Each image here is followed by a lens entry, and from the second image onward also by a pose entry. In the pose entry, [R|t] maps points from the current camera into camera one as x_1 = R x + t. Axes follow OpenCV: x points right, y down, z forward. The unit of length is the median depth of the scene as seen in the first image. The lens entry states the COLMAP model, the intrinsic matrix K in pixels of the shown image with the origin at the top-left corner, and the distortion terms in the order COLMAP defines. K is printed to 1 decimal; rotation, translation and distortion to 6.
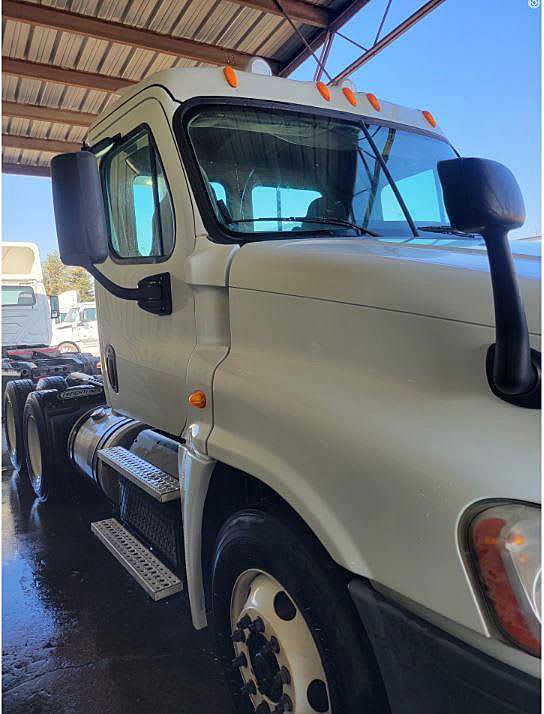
lens RADIAL K [[595.2, 0, 272.0], [0, 595.2, 357.0], [0, 0, 1]] dist [-0.000511, -0.003945]
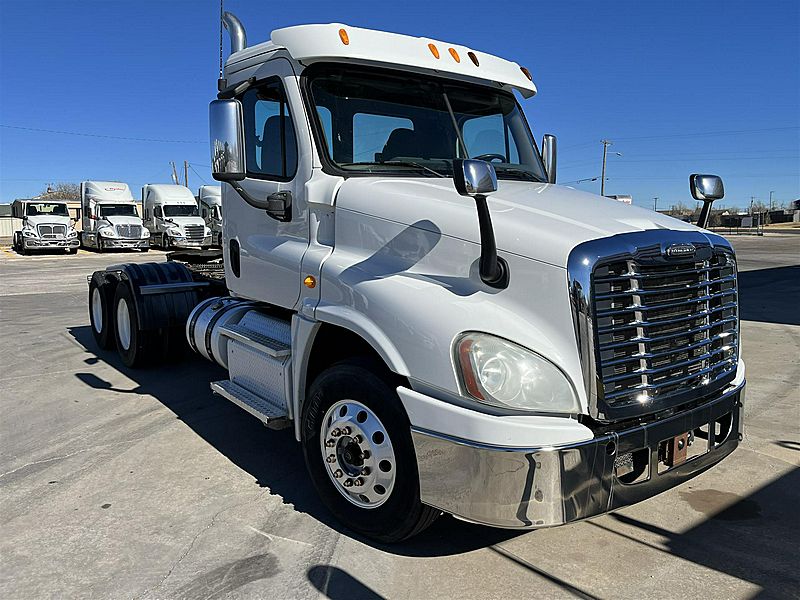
lens RADIAL K [[713.2, 0, 400.0], [0, 713.2, 300.0], [0, 0, 1]] dist [-0.003913, -0.001564]
pose [[0.996285, 0.060104, 0.061671, -0.008848], [-0.062896, 0.997034, 0.044366, 0.025707], [-0.058822, -0.048080, 0.997110, -0.800607]]
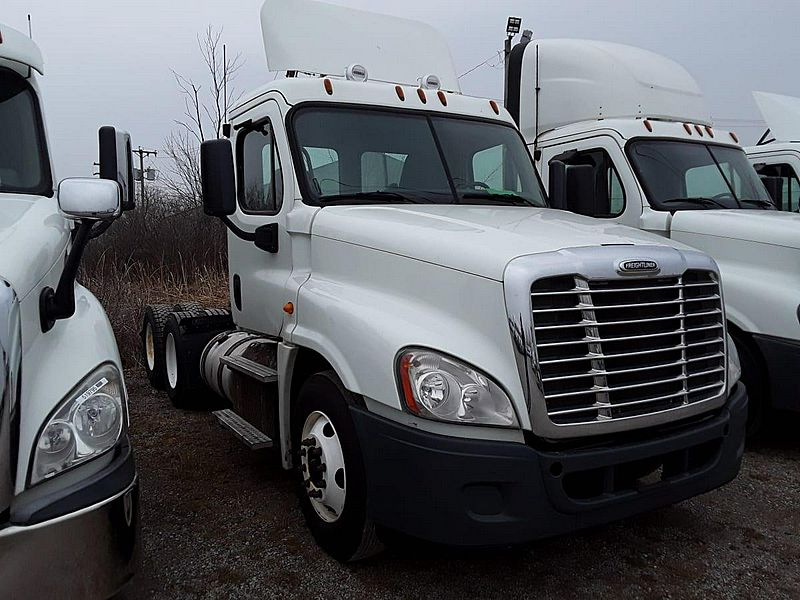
lens RADIAL K [[713.2, 0, 400.0], [0, 713.2, 300.0], [0, 0, 1]] dist [-0.003913, -0.001564]
pose [[0.997256, 0.046941, -0.057237, 0.273234], [-0.048248, 0.998600, -0.021670, 0.080974], [0.056140, 0.024372, 0.998125, -0.835437]]
